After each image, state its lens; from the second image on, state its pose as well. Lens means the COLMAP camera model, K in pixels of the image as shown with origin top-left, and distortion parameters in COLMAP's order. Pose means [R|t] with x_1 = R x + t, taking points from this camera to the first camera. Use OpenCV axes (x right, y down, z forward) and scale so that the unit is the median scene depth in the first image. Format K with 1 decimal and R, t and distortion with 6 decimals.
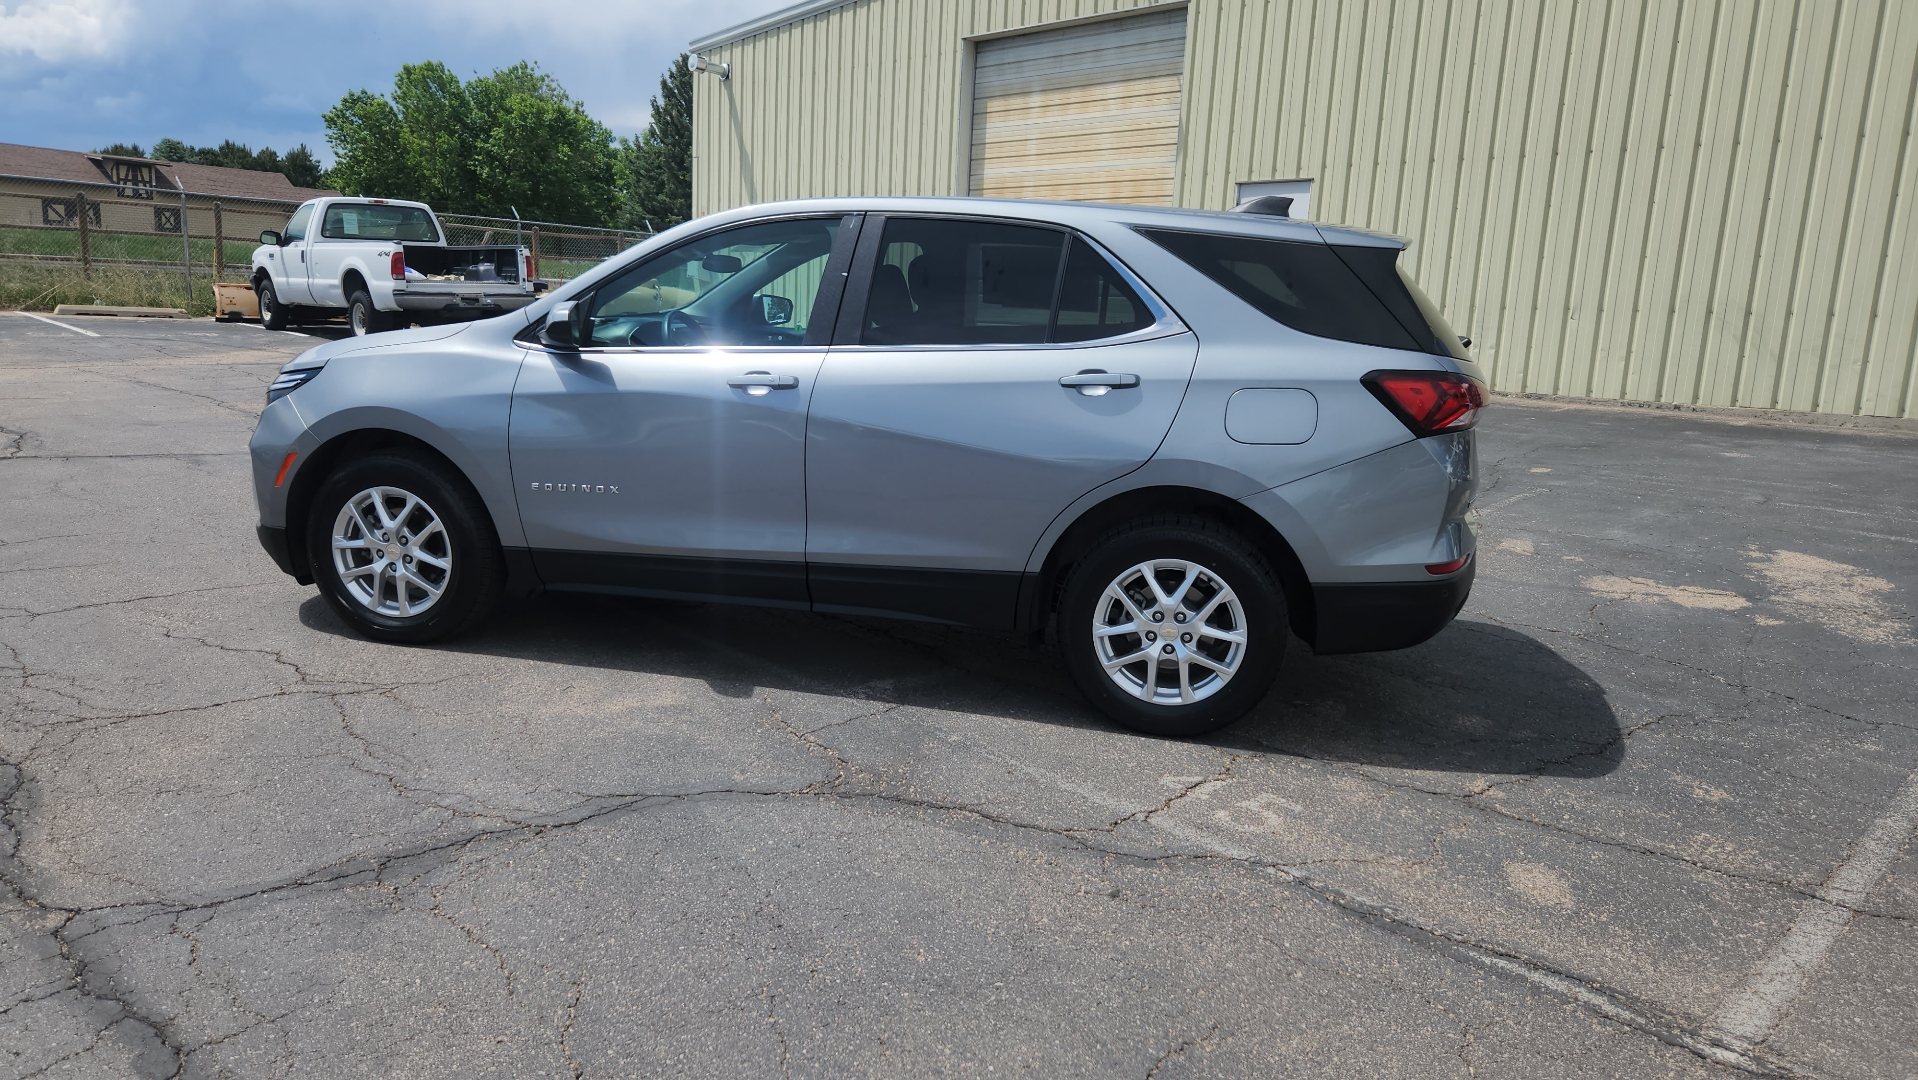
lens RADIAL K [[1282.9, 0, 935.4], [0, 1282.9, 528.9], [0, 0, 1]] dist [0.067117, -0.050880]
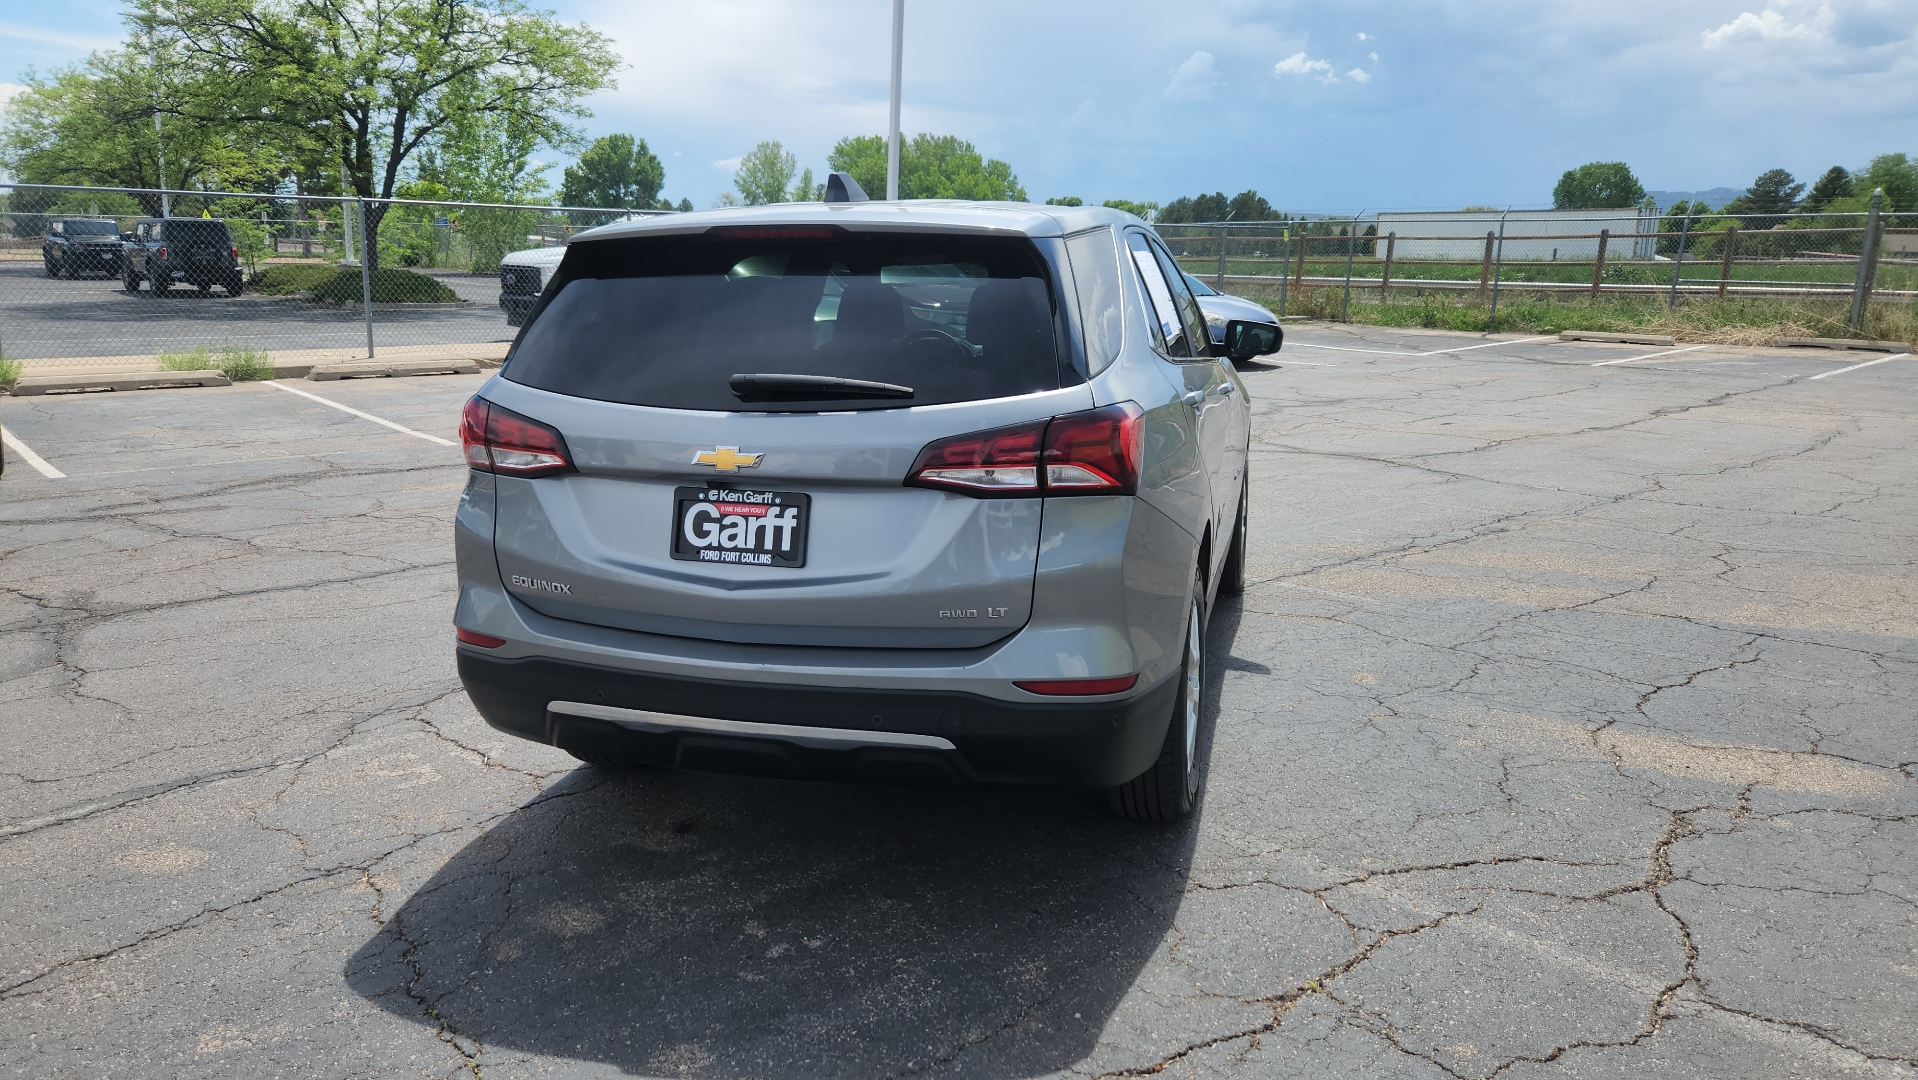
lens RADIAL K [[1291.0, 0, 926.2], [0, 1291.0, 528.3], [0, 0, 1]] dist [0.061392, -0.046197]
pose [[-0.054952, 0.154639, -0.986442, 1.059353], [-0.199786, 0.966253, 0.162603, -0.202438], [0.978297, 0.206012, -0.022203, 1.168081]]
